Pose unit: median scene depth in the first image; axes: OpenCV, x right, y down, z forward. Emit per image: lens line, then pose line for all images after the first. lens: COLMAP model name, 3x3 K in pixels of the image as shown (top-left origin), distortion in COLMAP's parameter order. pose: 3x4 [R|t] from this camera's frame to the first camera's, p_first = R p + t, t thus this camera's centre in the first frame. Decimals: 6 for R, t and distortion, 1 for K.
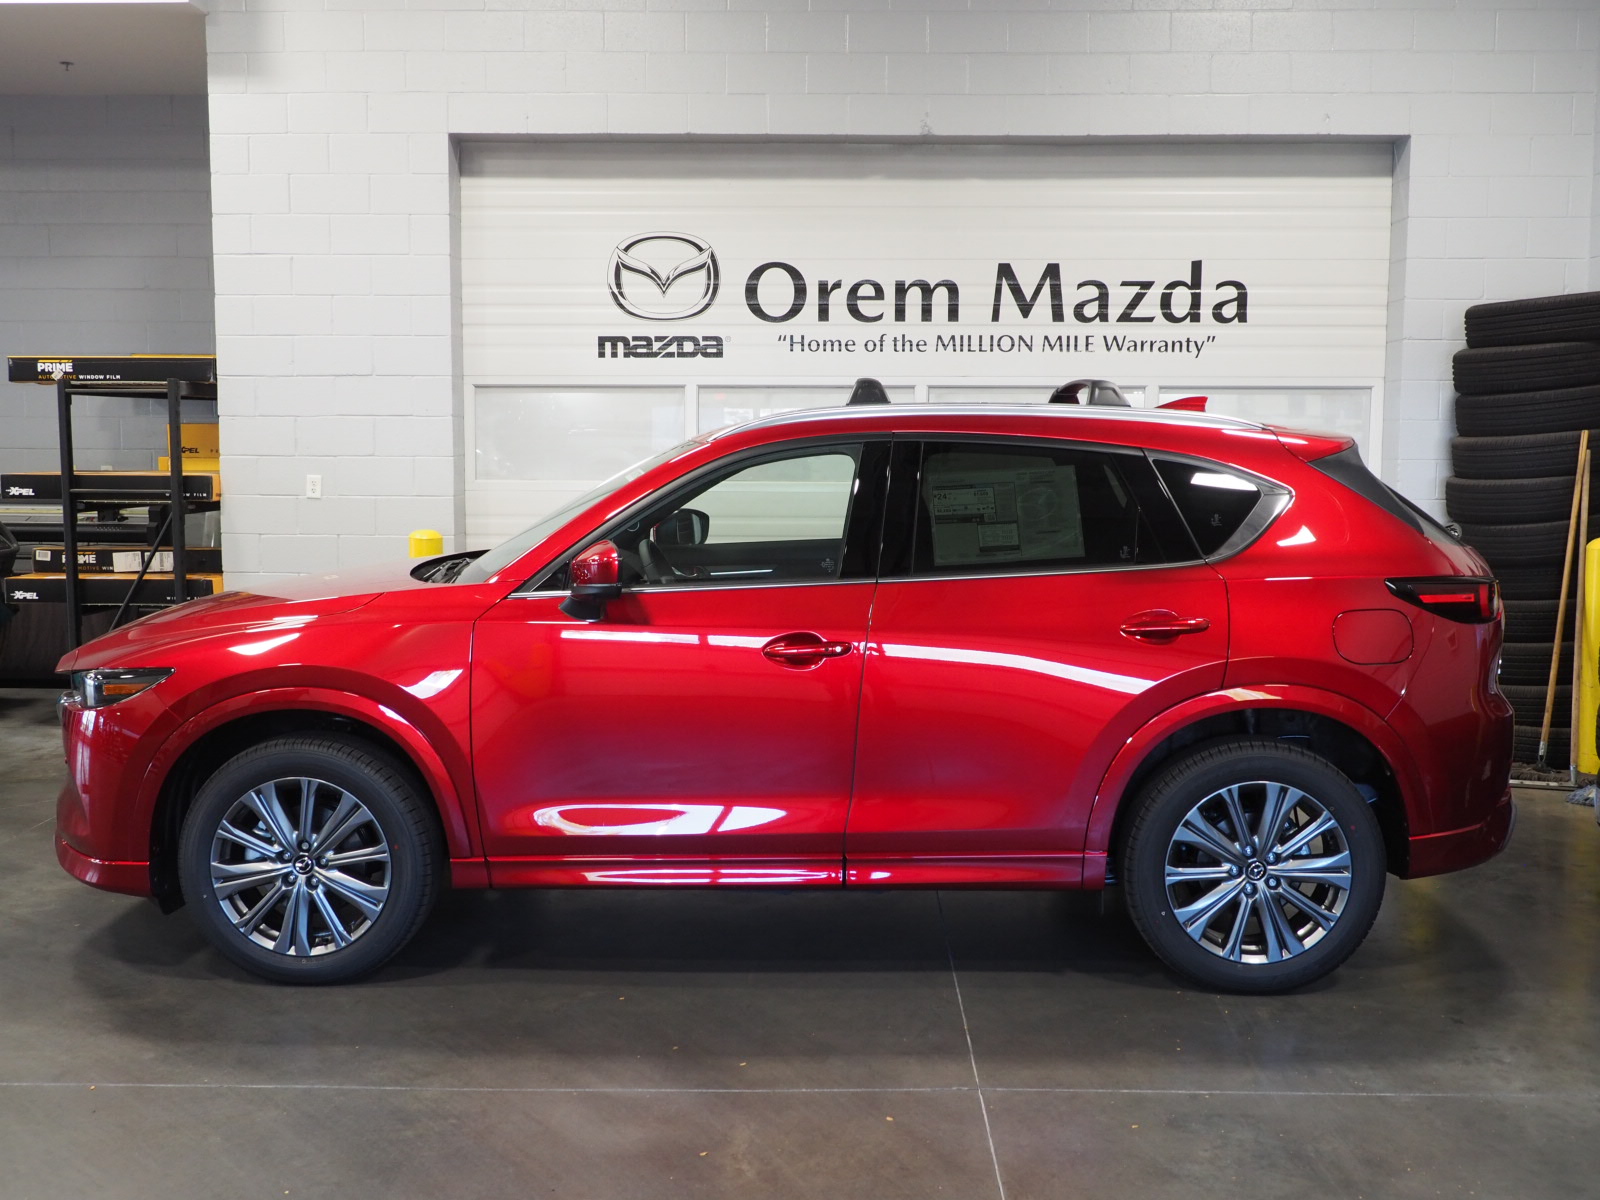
lens RADIAL K [[1538.0, 0, 799.7], [0, 1538.0, 608.4], [0, 0, 1]] dist [0.023062, 0.000000]
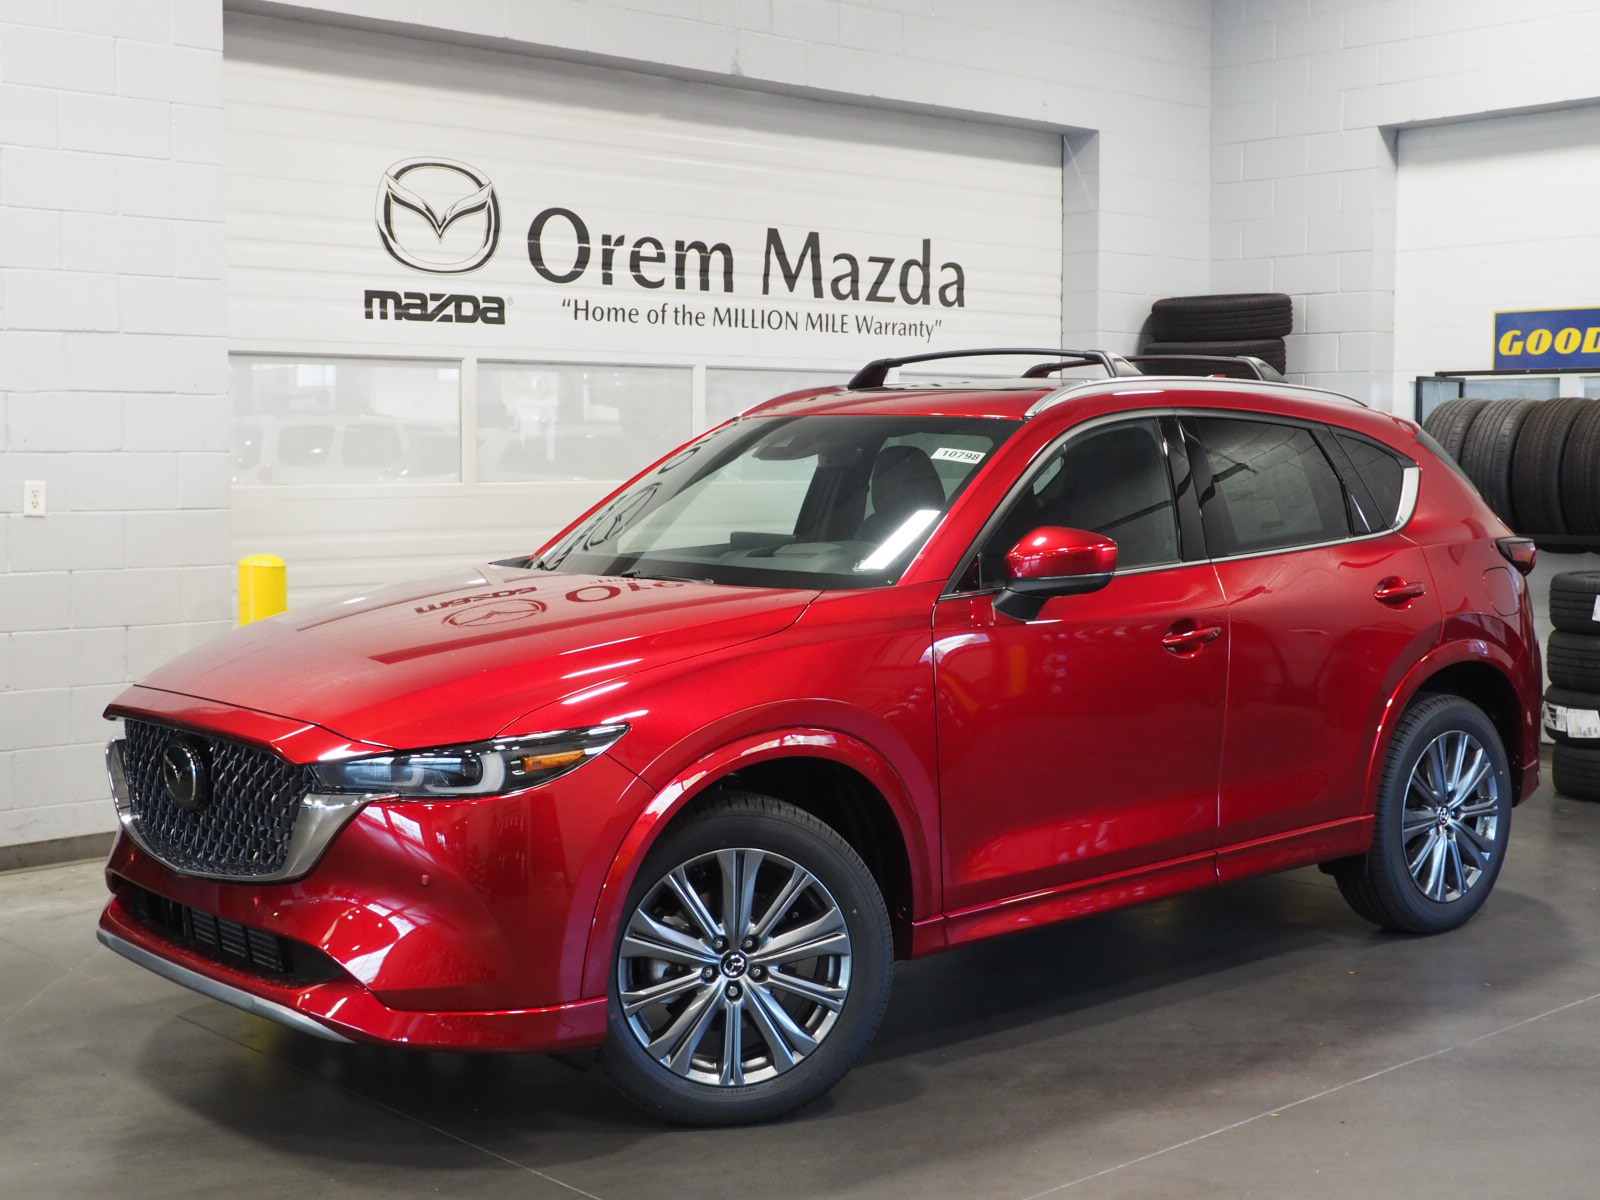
lens RADIAL K [[2004.8, 0, 798.6], [0, 2004.8, 592.6], [0, 0, 1]] dist [0.033239, 0.000000]
pose [[0.764273, -0.051545, 0.642830, -0.596991], [0.080220, 0.996657, -0.015458, -0.000004], [-0.639884, 0.063382, 0.765853, 0.134954]]
